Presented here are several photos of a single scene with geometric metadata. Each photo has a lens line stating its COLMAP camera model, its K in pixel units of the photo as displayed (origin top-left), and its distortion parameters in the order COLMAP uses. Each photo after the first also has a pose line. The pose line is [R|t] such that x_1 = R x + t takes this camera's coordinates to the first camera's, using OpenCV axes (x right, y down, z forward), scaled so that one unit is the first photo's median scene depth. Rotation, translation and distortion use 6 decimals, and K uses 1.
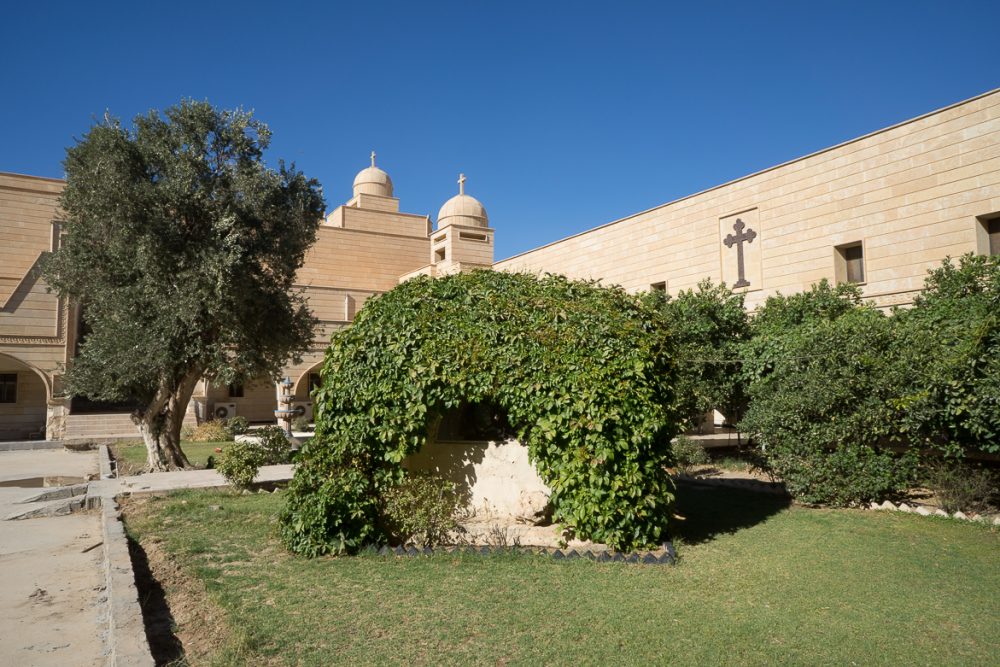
lens RADIAL K [[667.6, 0, 500.0], [0, 667.6, 333.5], [0, 0, 1]] dist [-0.000819, 0.000827]
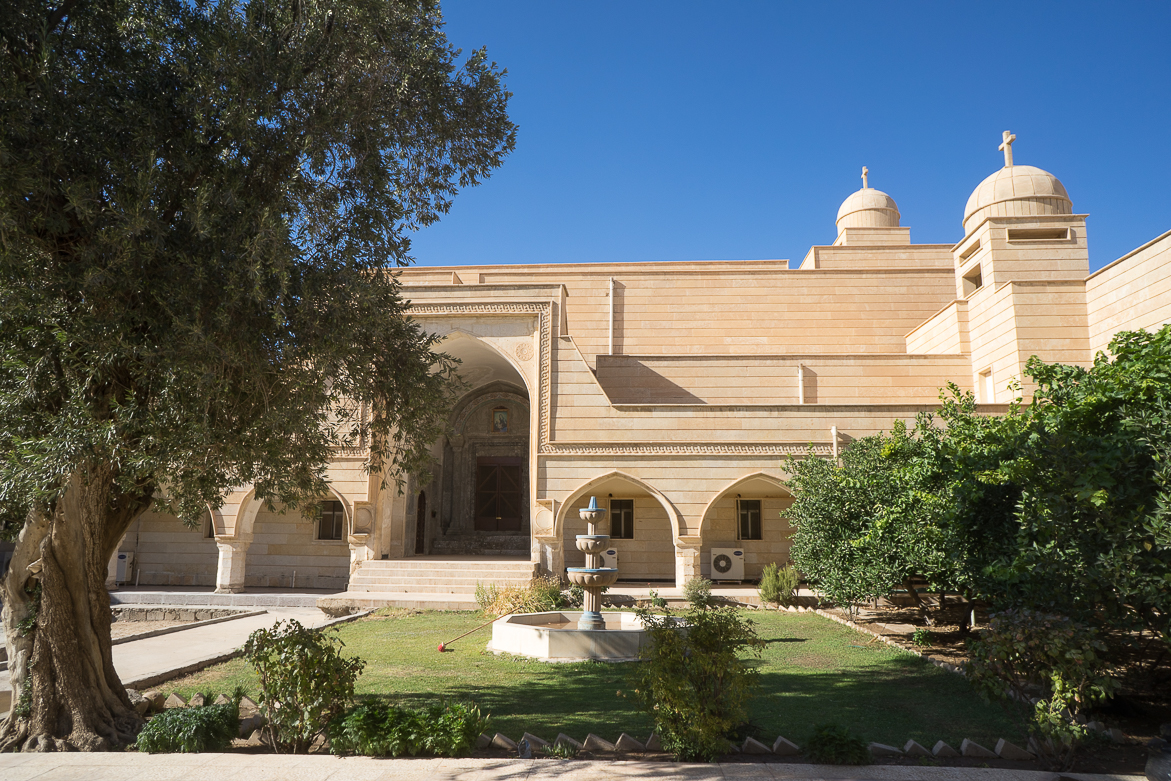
lens RADIAL K [[815.9, 0, 585.5], [0, 815.9, 390.5], [0, 0, 1]] dist [-0.045975, 0.087423]
pose [[0.831422, -0.083009, -0.549406, 0.003565], [0.032156, 0.994309, -0.101567, 0.028005], [0.554711, 0.066779, 0.829359, 0.284182]]
